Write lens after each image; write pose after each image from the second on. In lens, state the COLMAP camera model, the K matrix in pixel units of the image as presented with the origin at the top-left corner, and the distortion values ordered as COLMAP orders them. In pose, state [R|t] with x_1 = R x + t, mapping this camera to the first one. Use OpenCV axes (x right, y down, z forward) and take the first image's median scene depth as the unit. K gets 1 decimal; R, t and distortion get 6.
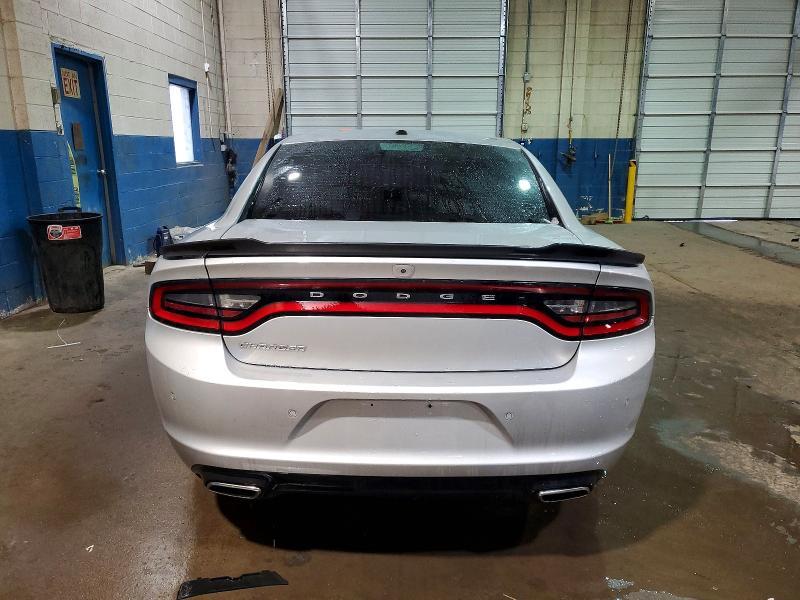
lens RADIAL K [[630.0, 0, 402.1], [0, 630.0, 301.6], [0, 0, 1]] dist [0.005552, 0.006191]
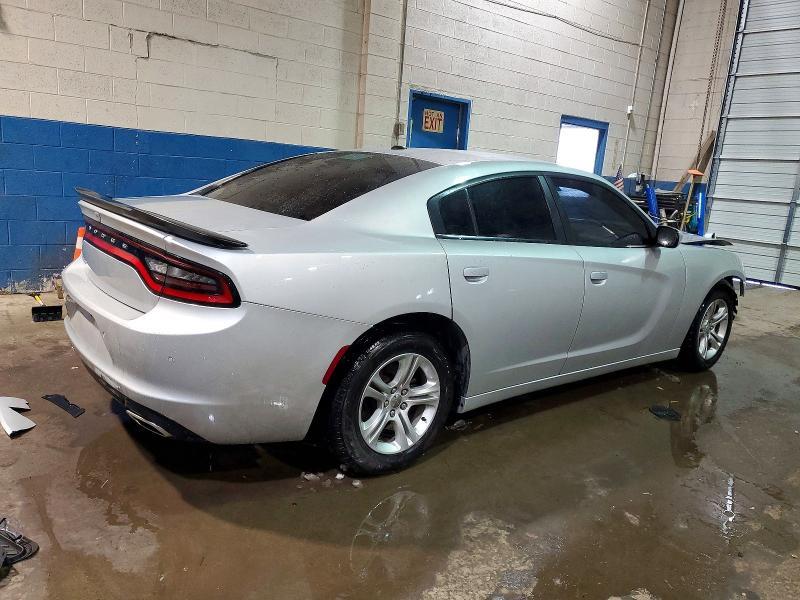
lens RADIAL K [[630.0, 0, 402.6], [0, 630.0, 300.9], [0, 0, 1]] dist [0.005552, 0.006191]
pose [[0.632220, 0.202735, -0.747794, 0.437129], [-0.259579, 0.964803, 0.042108, -0.029794], [0.730011, 0.167490, 0.662594, 0.161636]]
